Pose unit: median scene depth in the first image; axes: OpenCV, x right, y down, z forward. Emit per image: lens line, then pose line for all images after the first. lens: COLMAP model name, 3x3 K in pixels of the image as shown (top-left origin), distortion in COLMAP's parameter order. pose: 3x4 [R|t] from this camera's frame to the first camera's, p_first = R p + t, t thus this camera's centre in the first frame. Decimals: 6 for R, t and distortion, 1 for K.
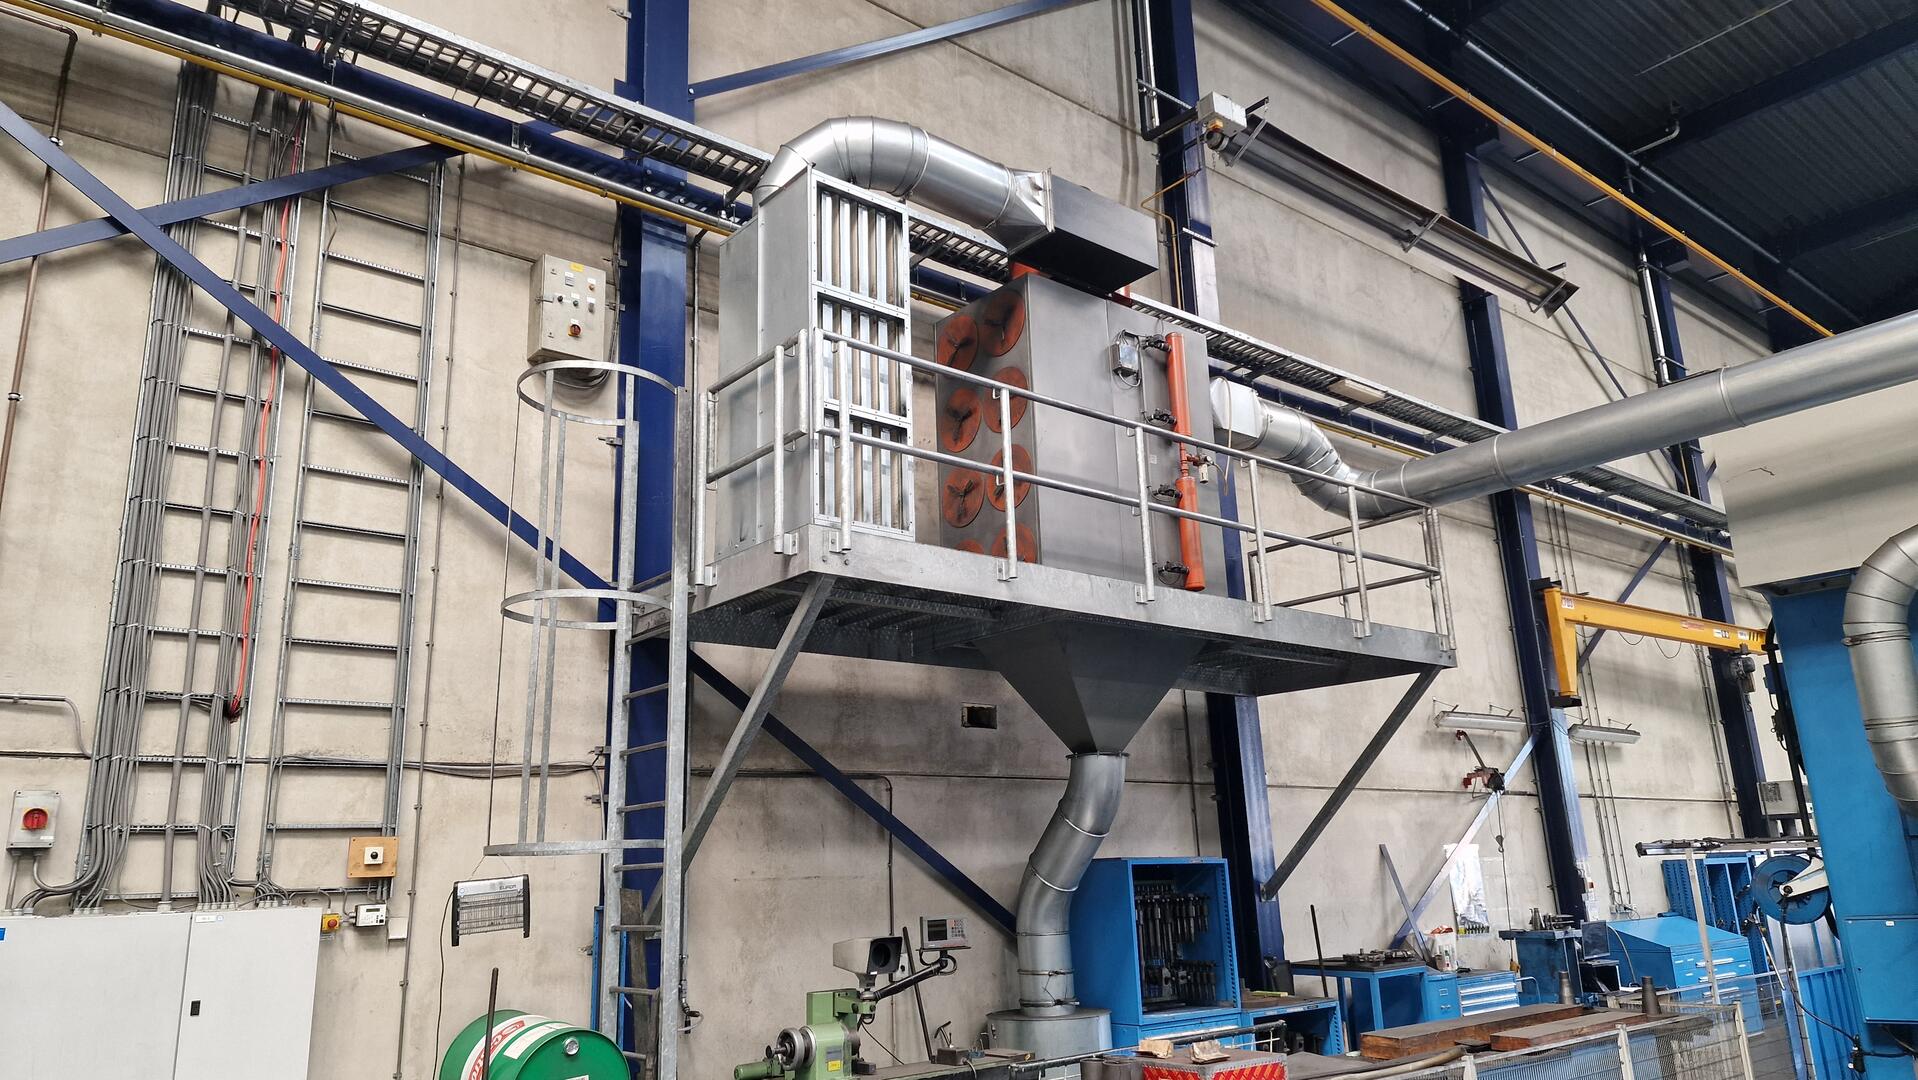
lens RADIAL K [[1278.6, 0, 942.0], [0, 1278.6, 545.1], [0, 0, 1]] dist [0.065676, -0.005042]
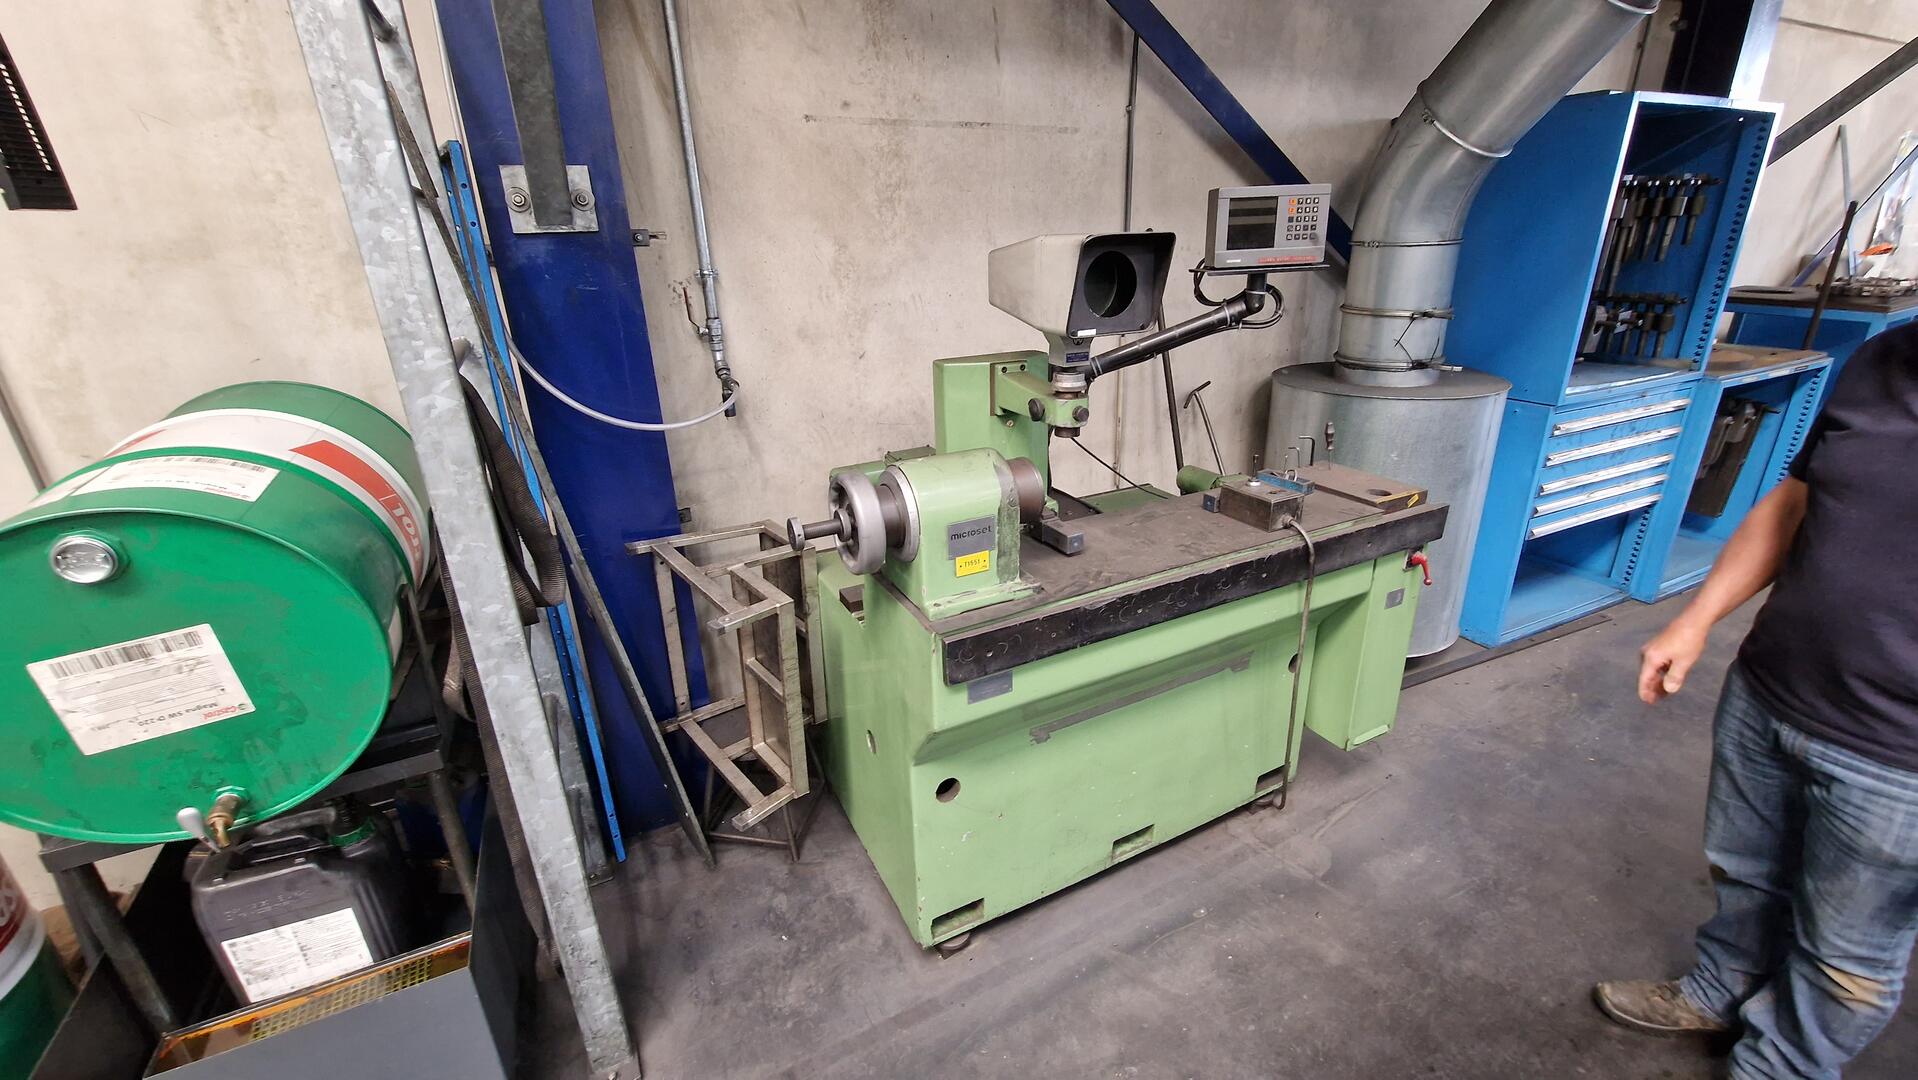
lens RADIAL K [[781.7, 0, 958.9], [0, 781.7, 514.4], [0, 0, 1]] dist [-0.003565, 0.000066]
pose [[0.976803, 0.080192, -0.198556, -0.035214], [0.048374, 0.820628, 0.569412, 0.216744], [0.208602, -0.565808, 0.797713, 0.689918]]
